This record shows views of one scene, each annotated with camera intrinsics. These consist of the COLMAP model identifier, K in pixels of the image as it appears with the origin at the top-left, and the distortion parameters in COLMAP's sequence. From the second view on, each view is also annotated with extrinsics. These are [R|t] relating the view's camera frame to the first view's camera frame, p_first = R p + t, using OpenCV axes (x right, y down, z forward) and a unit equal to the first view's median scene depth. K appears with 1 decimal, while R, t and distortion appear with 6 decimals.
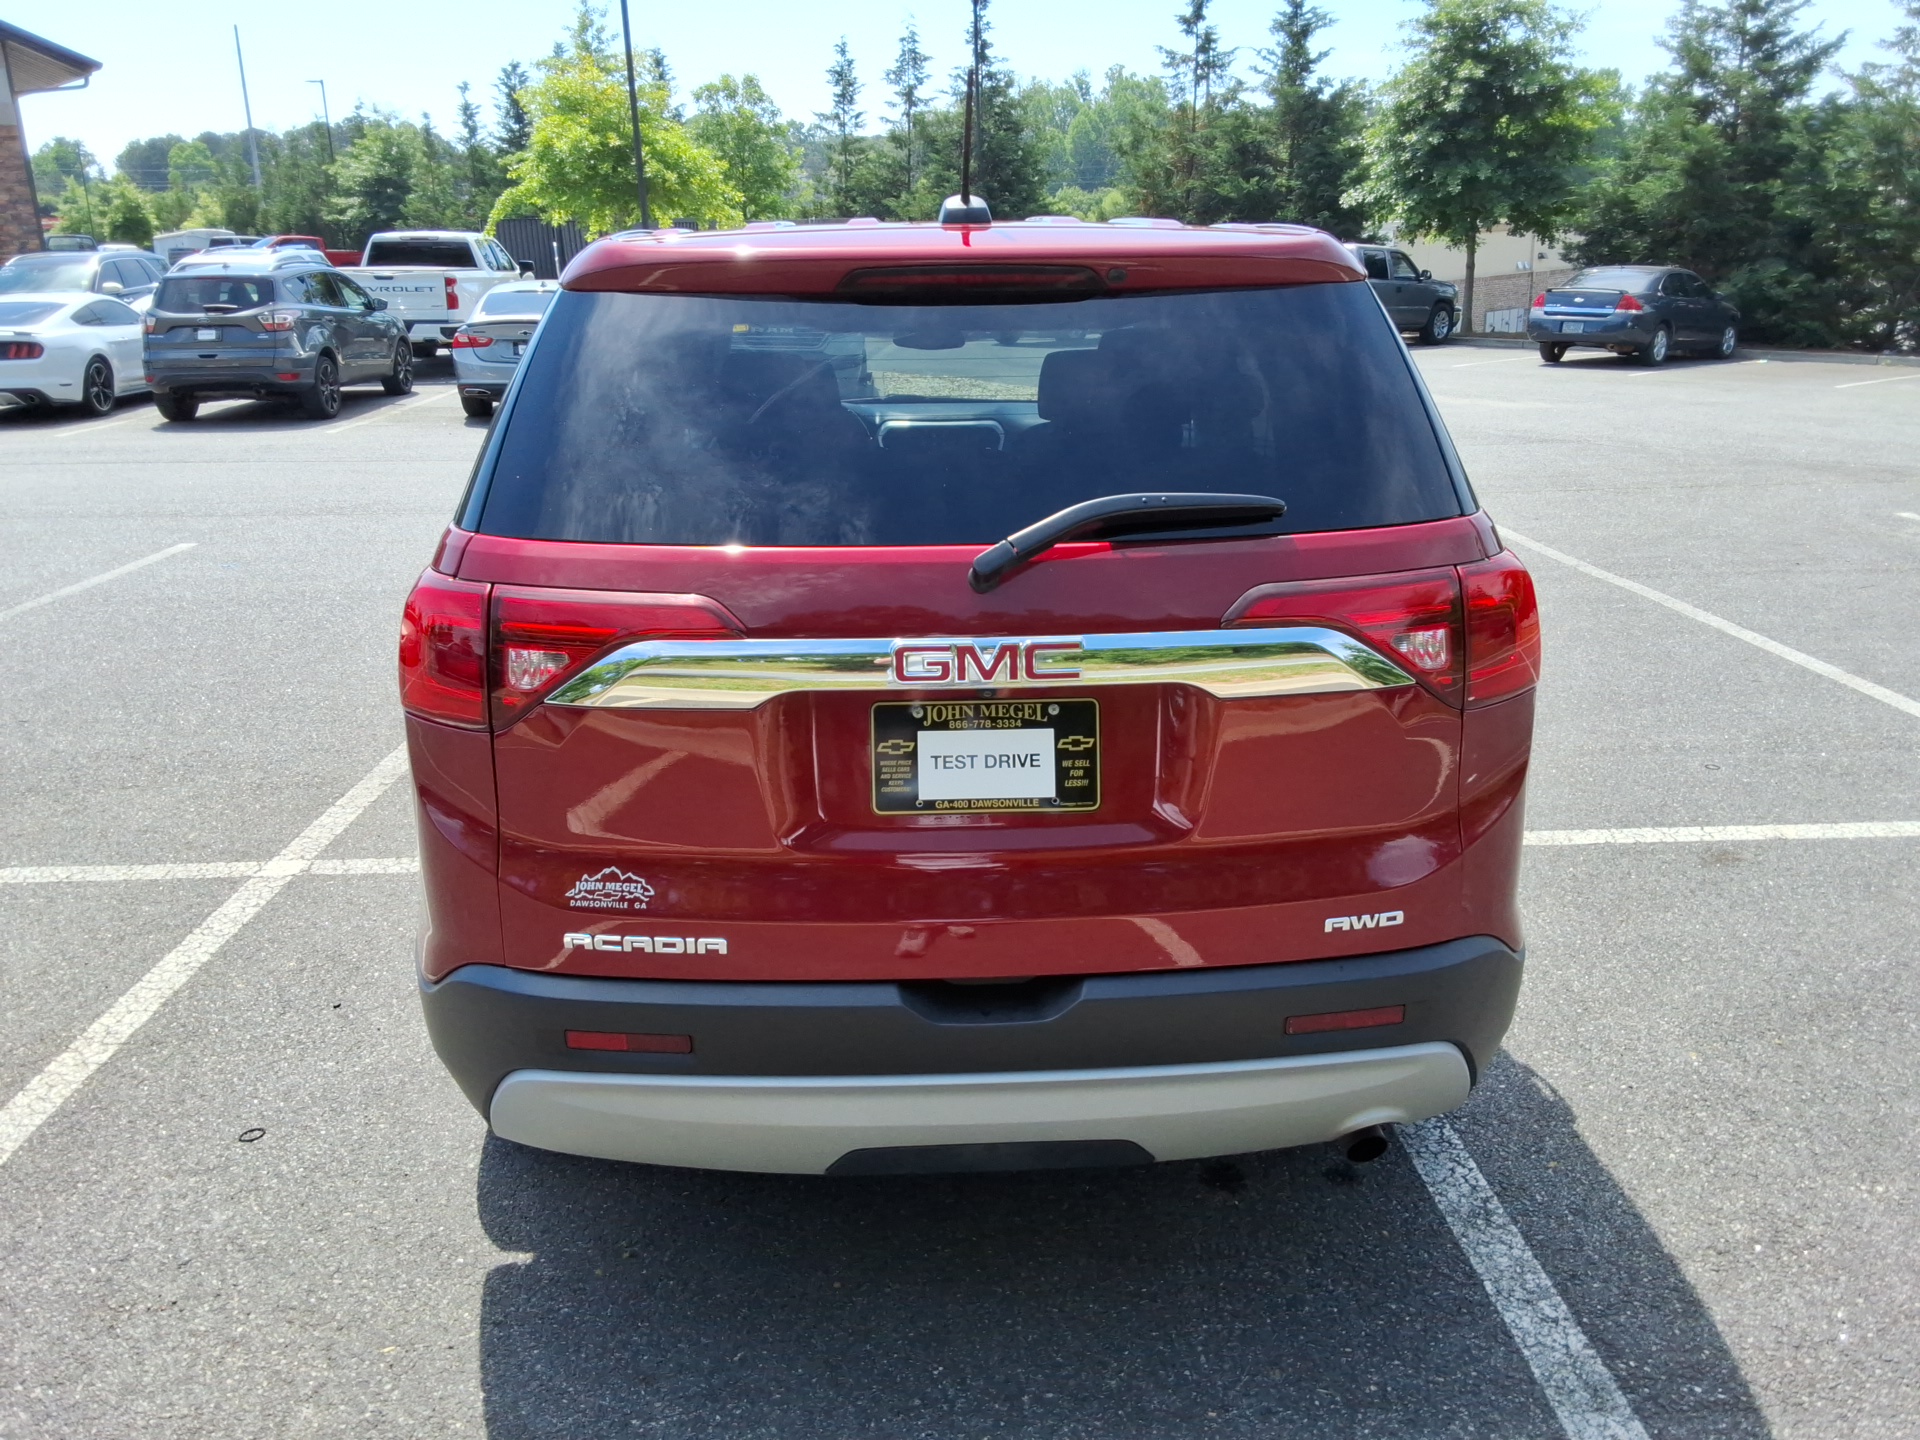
lens RADIAL K [[1551.9, 0, 977.2], [0, 1551.9, 694.5], [0, 0, 1]] dist [0.098684, -0.155281]
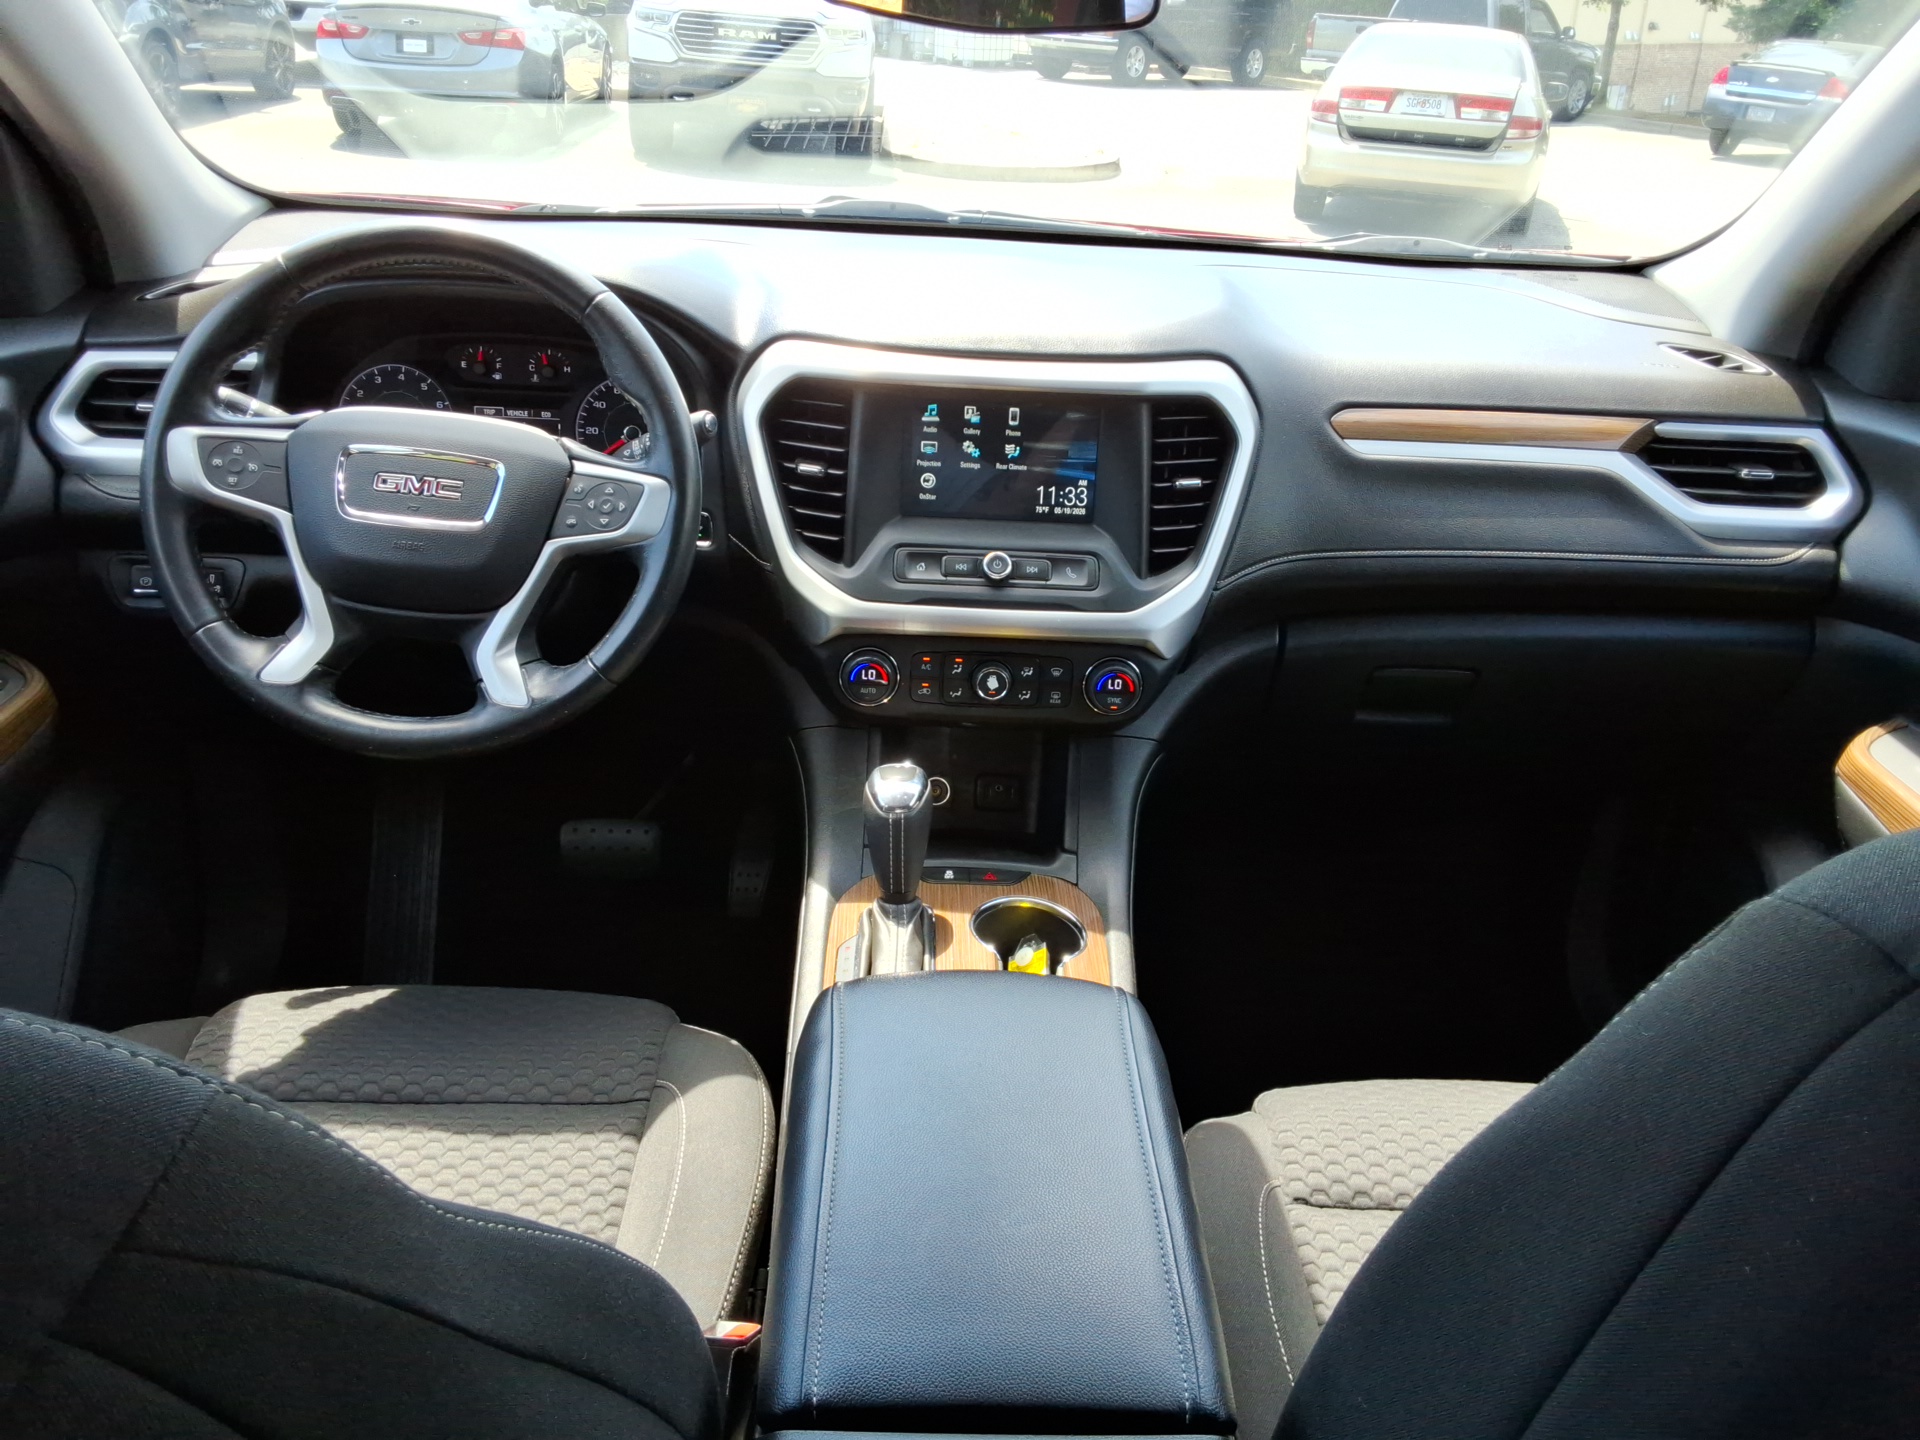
lens RADIAL K [[1551.9, 0, 989.0], [0, 1551.9, 707.6], [0, 0, 1]] dist [0.098684, -0.155281]
pose [[0.997809, 0.065121, 0.011686, -0.004801], [-0.066147, 0.985554, 0.155912, -0.030902], [-0.001364, -0.156343, 0.987702, 0.144761]]
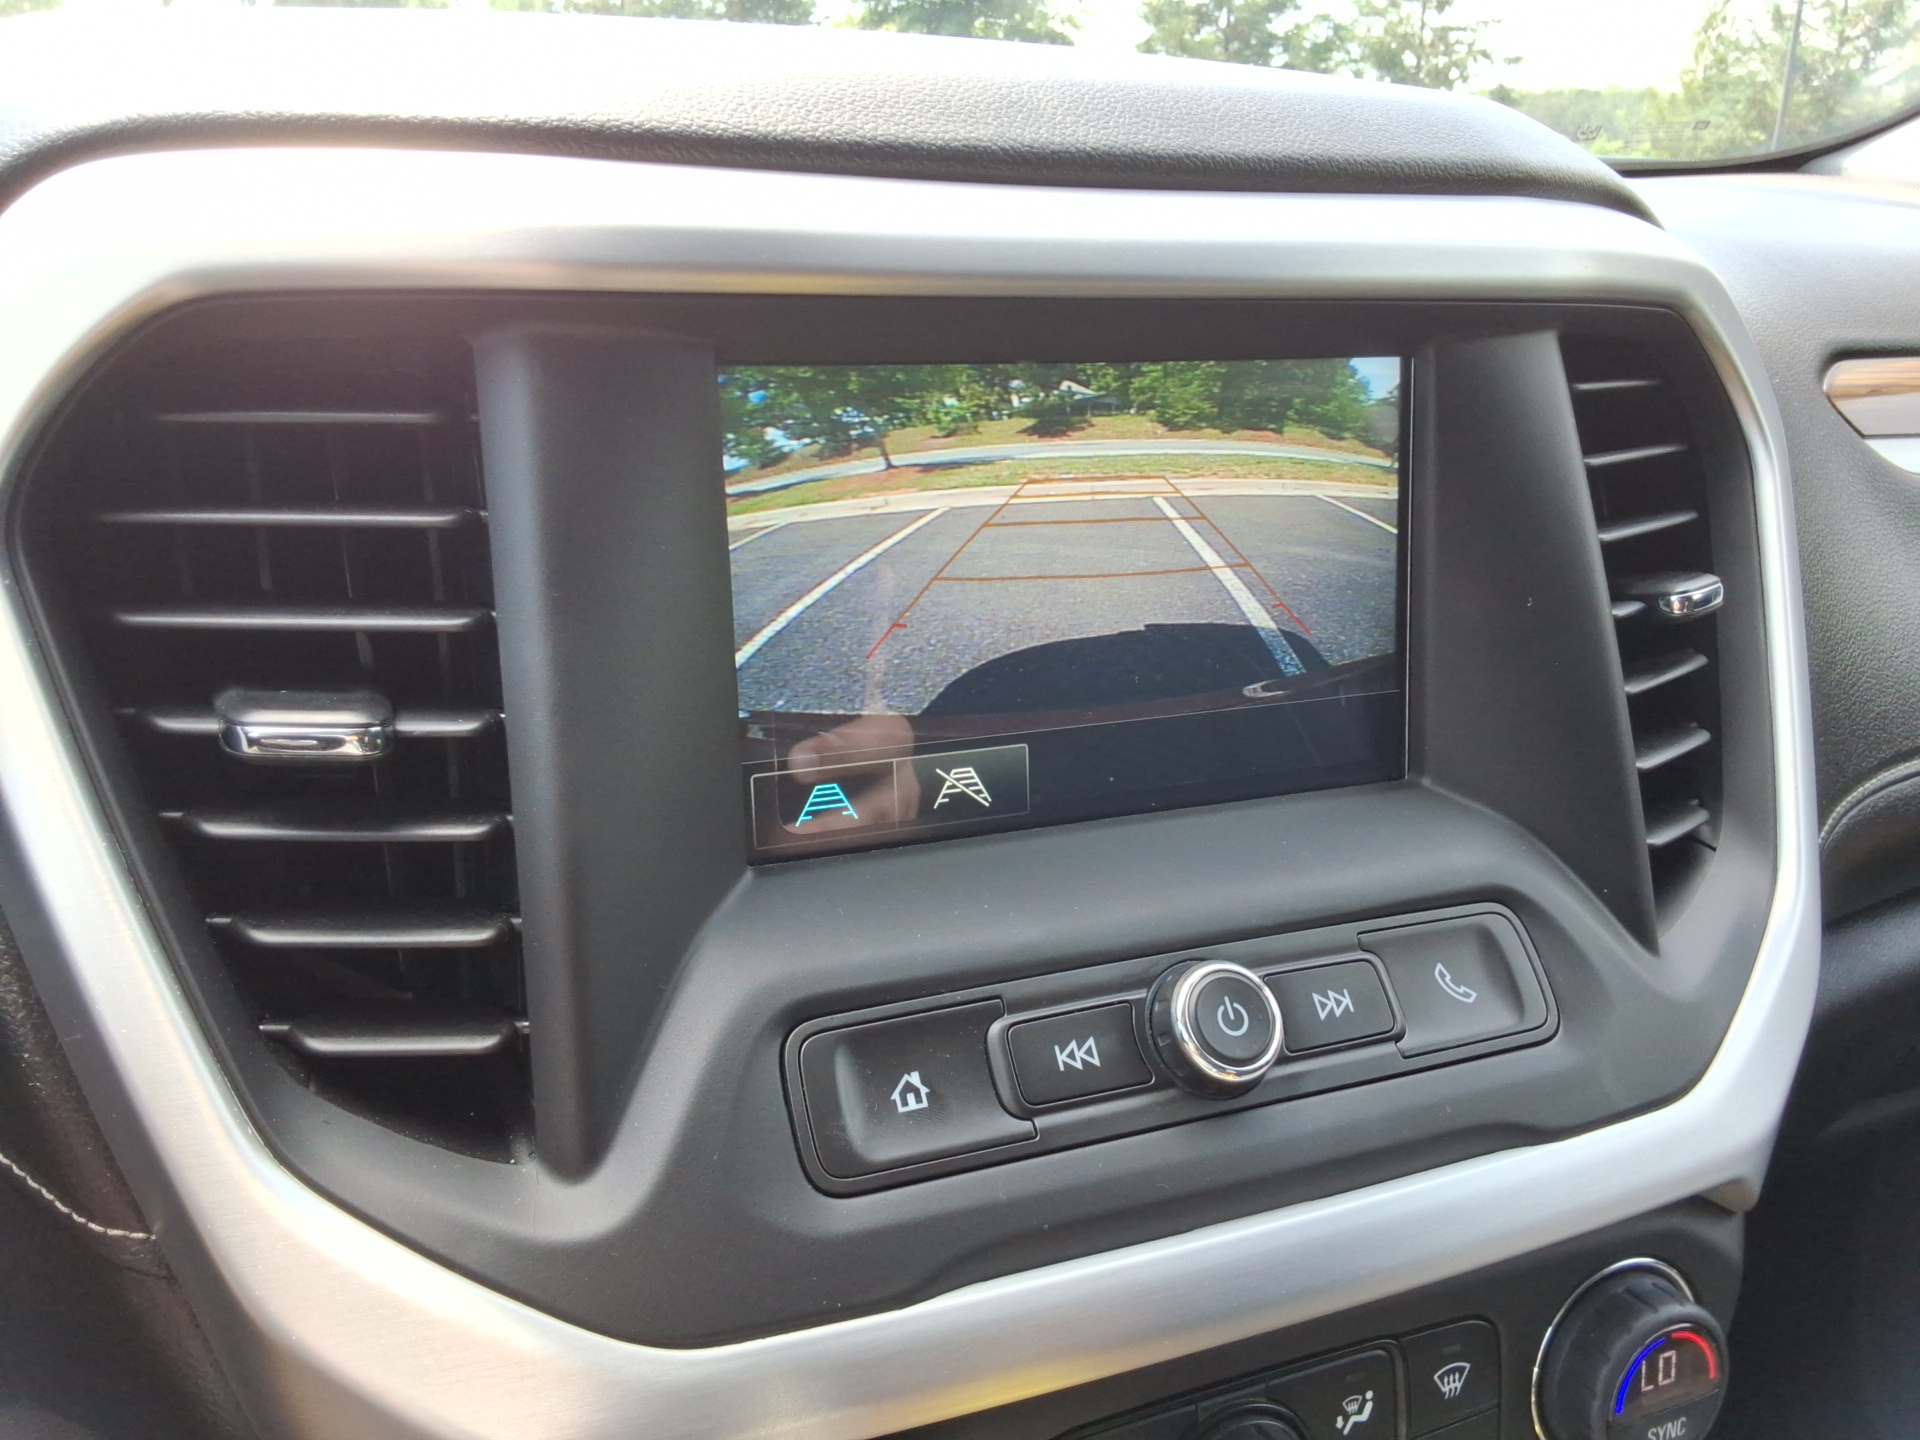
lens RADIAL K [[1551.9, 0, 980.0], [0, 1551.9, 721.0], [0, 0, 1]] dist [0.098684, -0.155281]
pose [[0.933514, -0.073315, 0.350966, -0.009518], [0.054873, 0.996553, 0.062223, -0.030751], [-0.354318, -0.038827, 0.934319, 0.181163]]
